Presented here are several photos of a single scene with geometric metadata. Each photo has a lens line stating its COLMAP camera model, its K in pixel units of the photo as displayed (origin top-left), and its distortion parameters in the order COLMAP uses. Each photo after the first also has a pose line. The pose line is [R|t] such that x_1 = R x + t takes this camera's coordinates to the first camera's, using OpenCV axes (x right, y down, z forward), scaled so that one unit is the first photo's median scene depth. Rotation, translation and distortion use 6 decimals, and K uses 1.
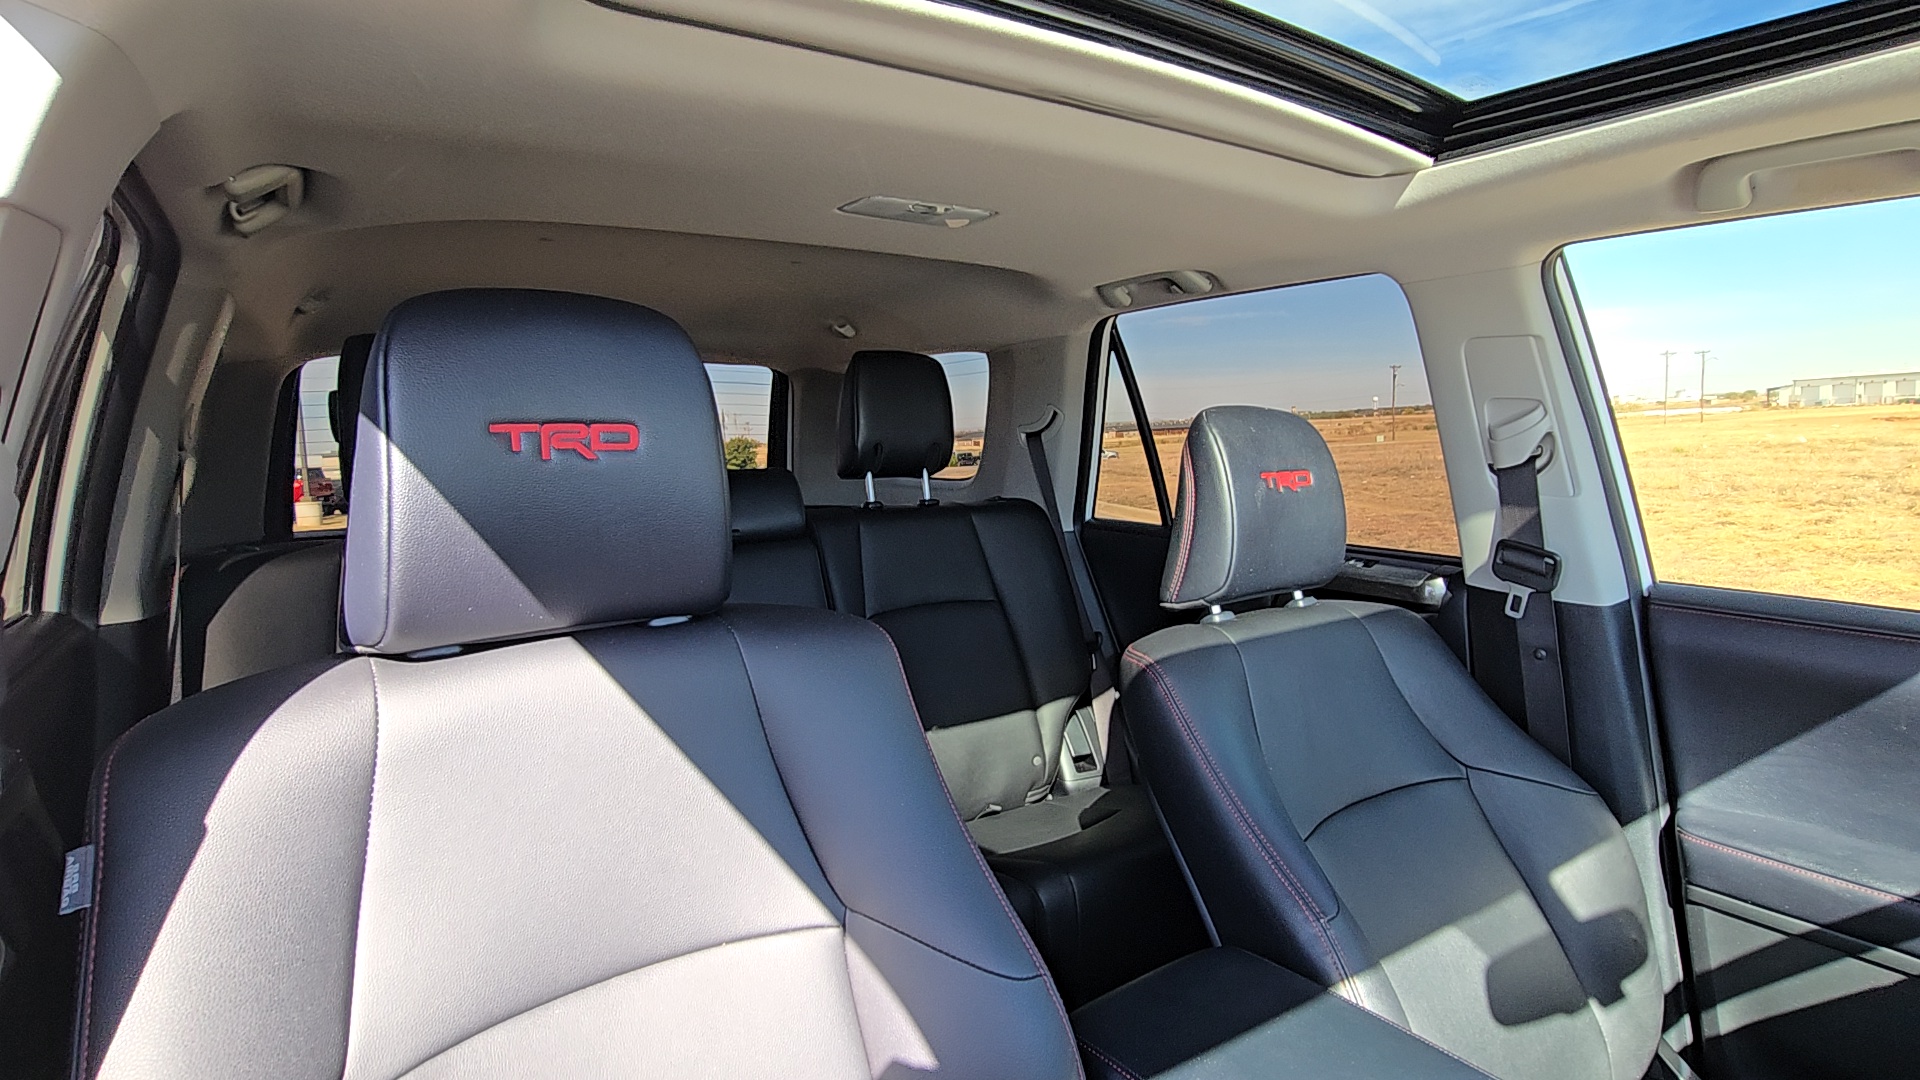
lens RADIAL K [[977.6, 0, 973.0], [0, 977.6, 555.6], [0, 0, 1]] dist [-0.001592, 0.004309]
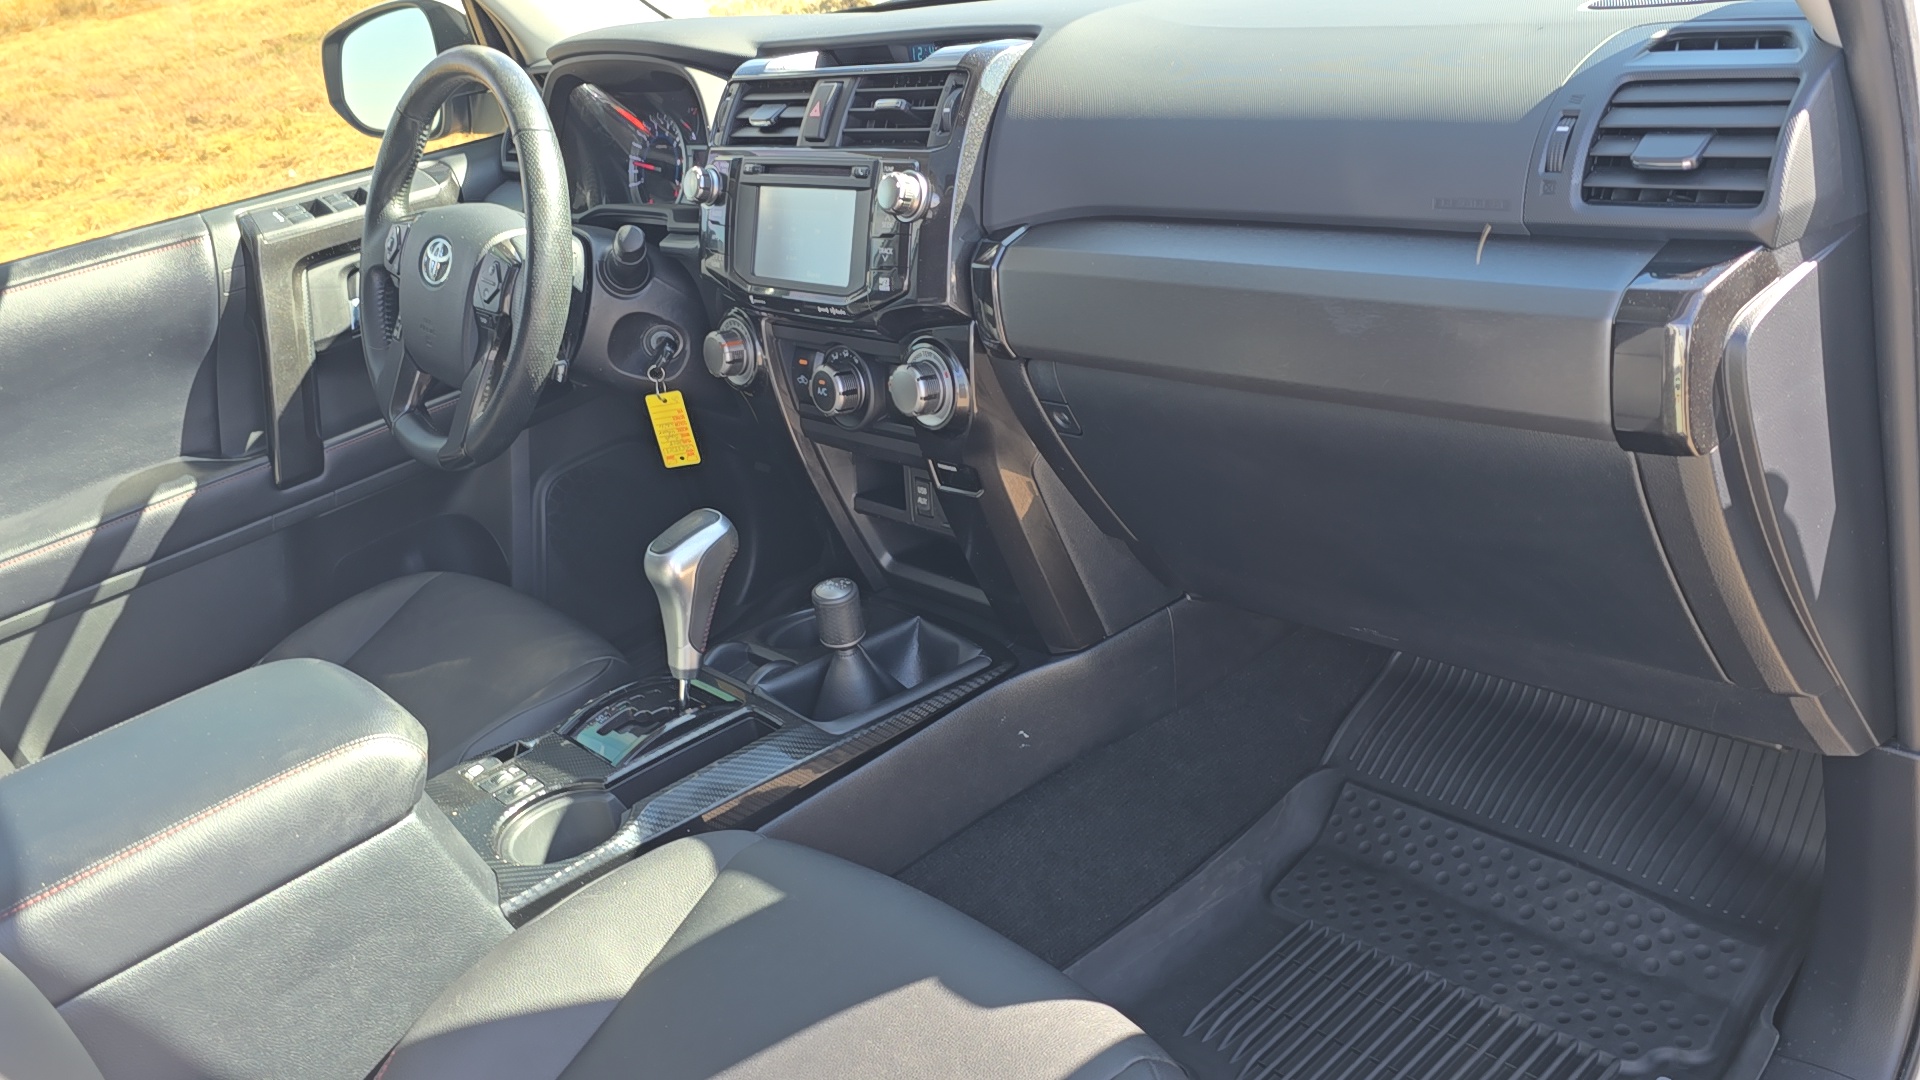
lens RADIAL K [[1619.0, 0, 952.7], [0, 1619.0, 566.9], [0, 0, 1]] dist [-0.024221, 0.036875]
pose [[-0.081780, -0.388751, 0.917706, -0.676775], [0.313347, 0.864069, 0.393953, -0.011106], [-0.946111, 0.319778, 0.051151, 0.036526]]
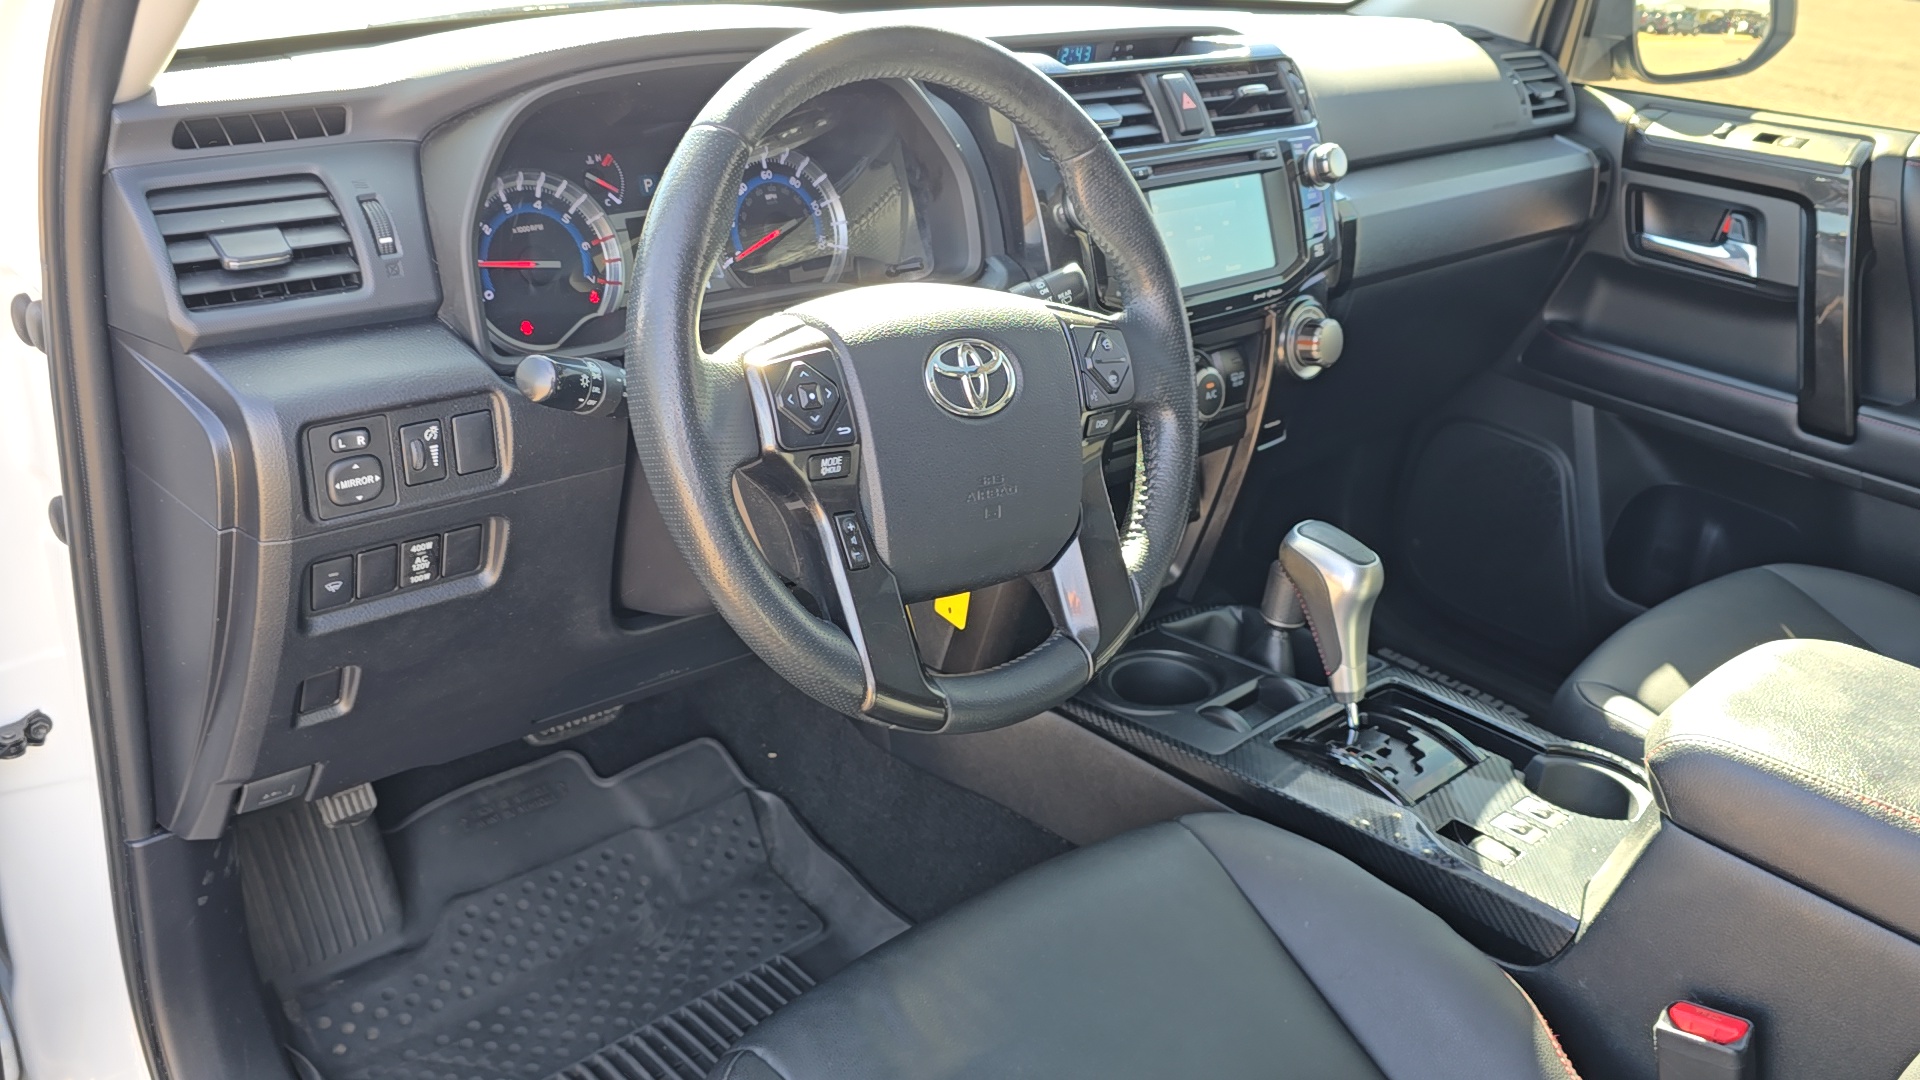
lens RADIAL K [[1619.0, 0, 970.1], [0, 1619.0, 549.5], [0, 0, 1]] dist [-0.024221, 0.036875]
pose [[-0.991604, 0.006222, -0.129165, 0.871591], [-0.063807, 0.845242, 0.530561, -0.192248], [0.112477, 0.534348, -0.837748, 1.197270]]
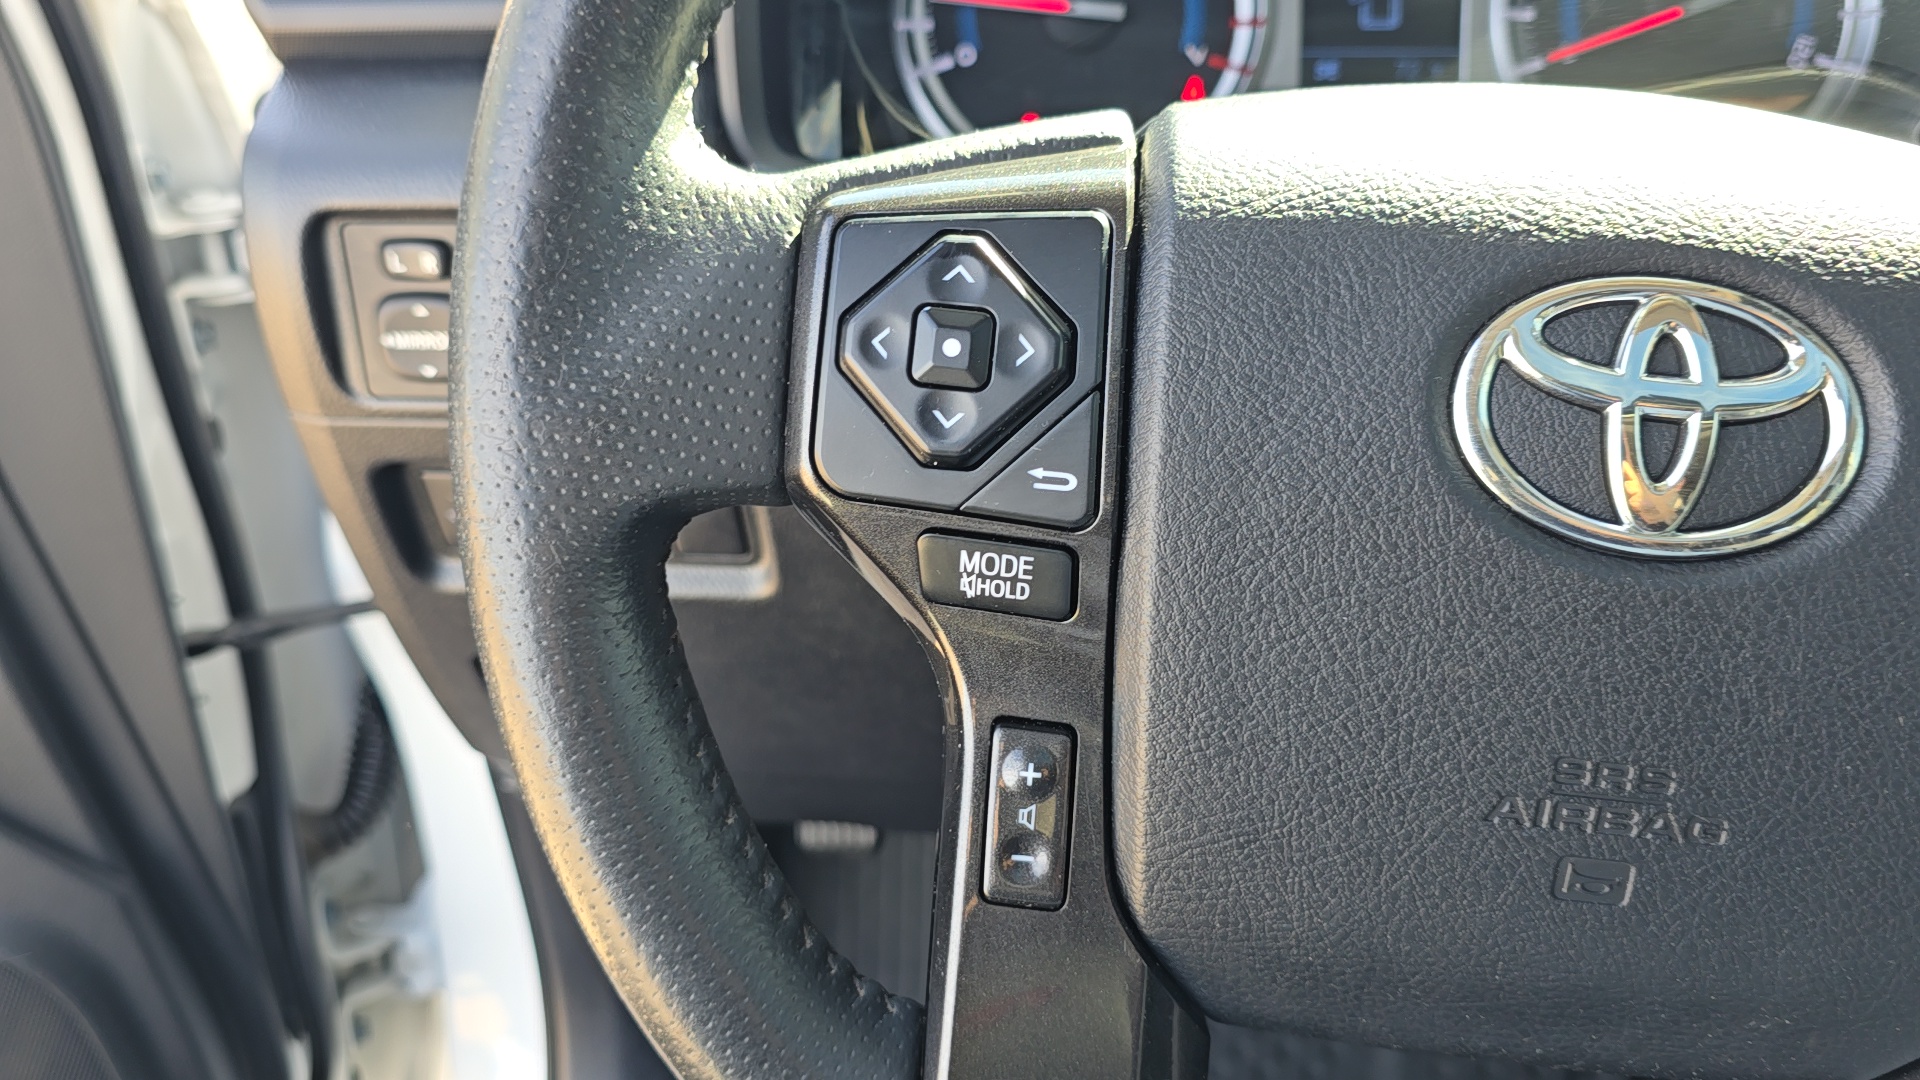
lens RADIAL K [[1619.0, 0, 1025.6], [0, 1619.0, 546.0], [0, 0, 1]] dist [-0.024221, 0.036875]
pose [[-0.784775, -0.279696, 0.553080, 0.698451], [0.098685, 0.824606, 0.557034, 0.051031], [-0.611874, 0.491727, -0.619528, 0.662484]]
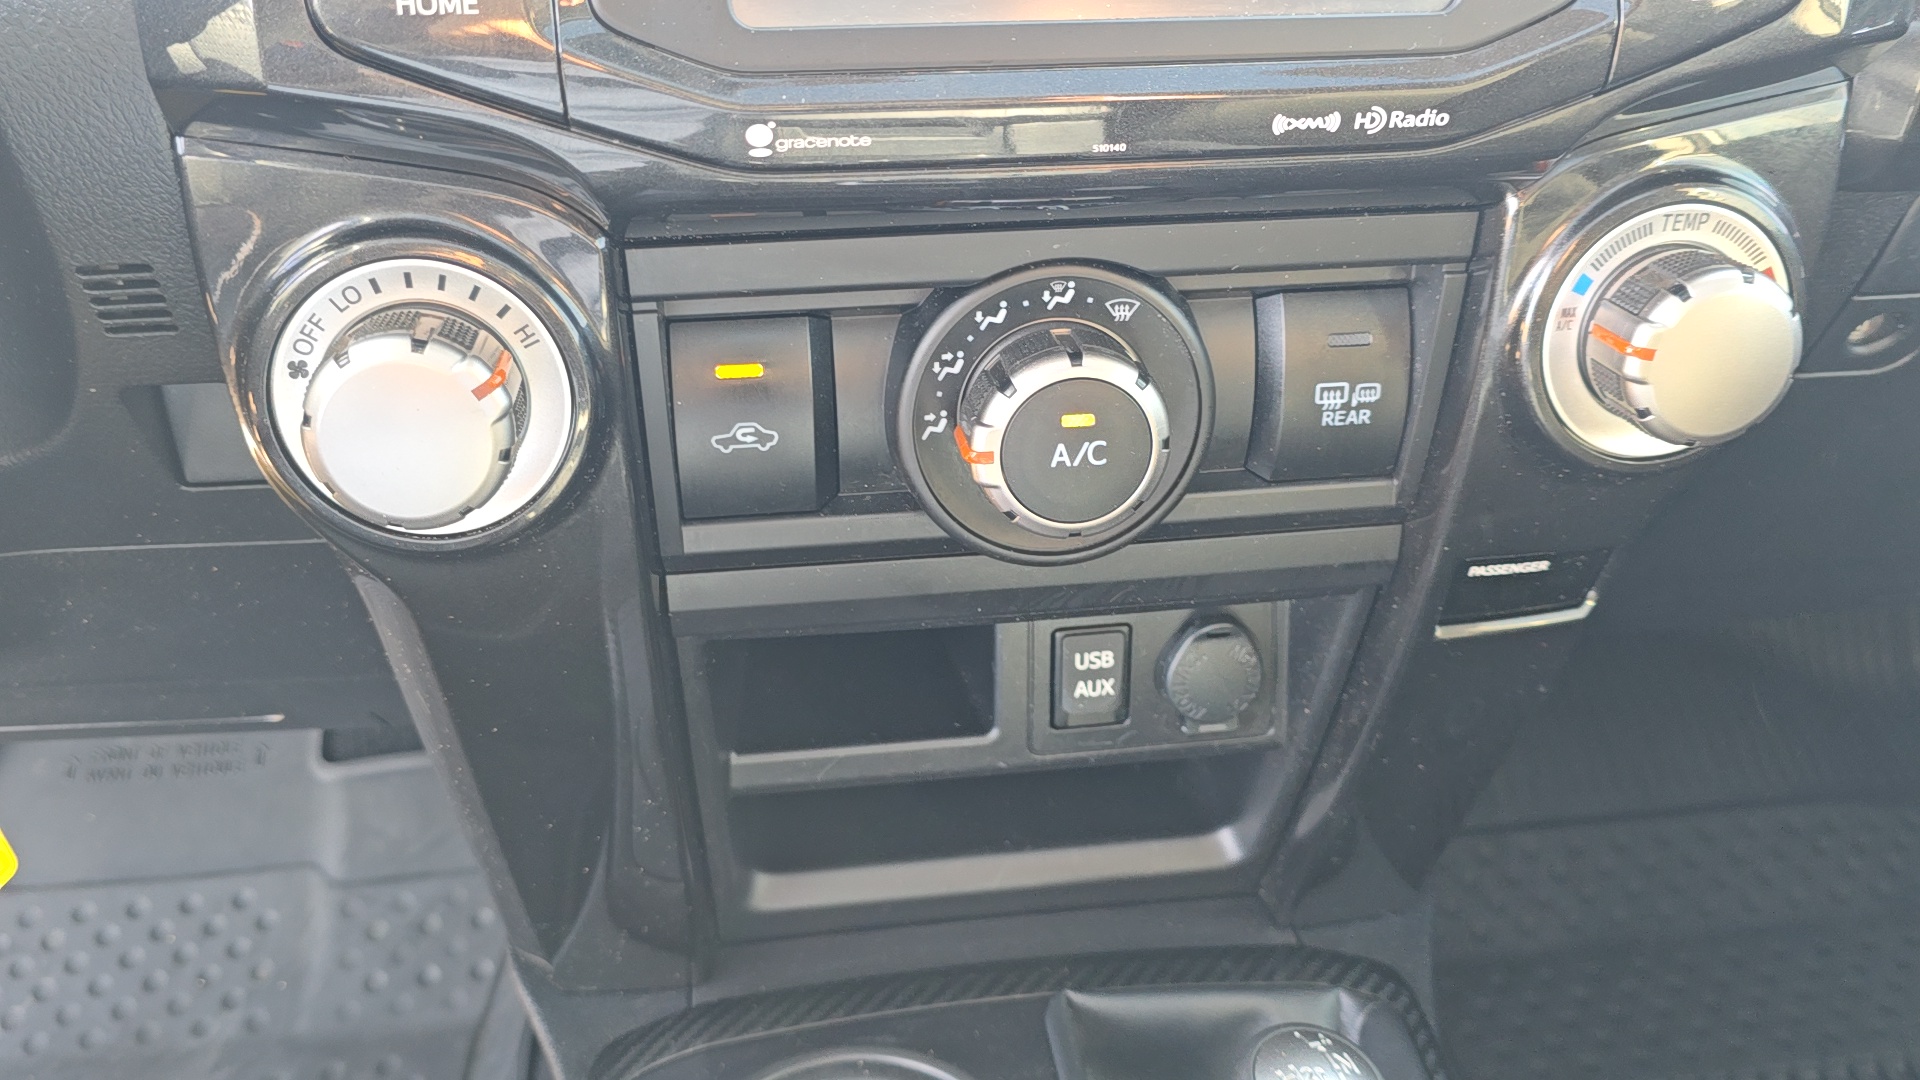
lens RADIAL K [[1619.0, 0, 973.8], [0, 1619.0, 523.7], [0, 0, 1]] dist [-0.024221, 0.036875]
pose [[-0.875863, -0.280182, 0.392890, 0.425013], [0.055195, 0.750669, 0.658369, 0.127174], [-0.479394, 0.598326, -0.642018, 0.384392]]
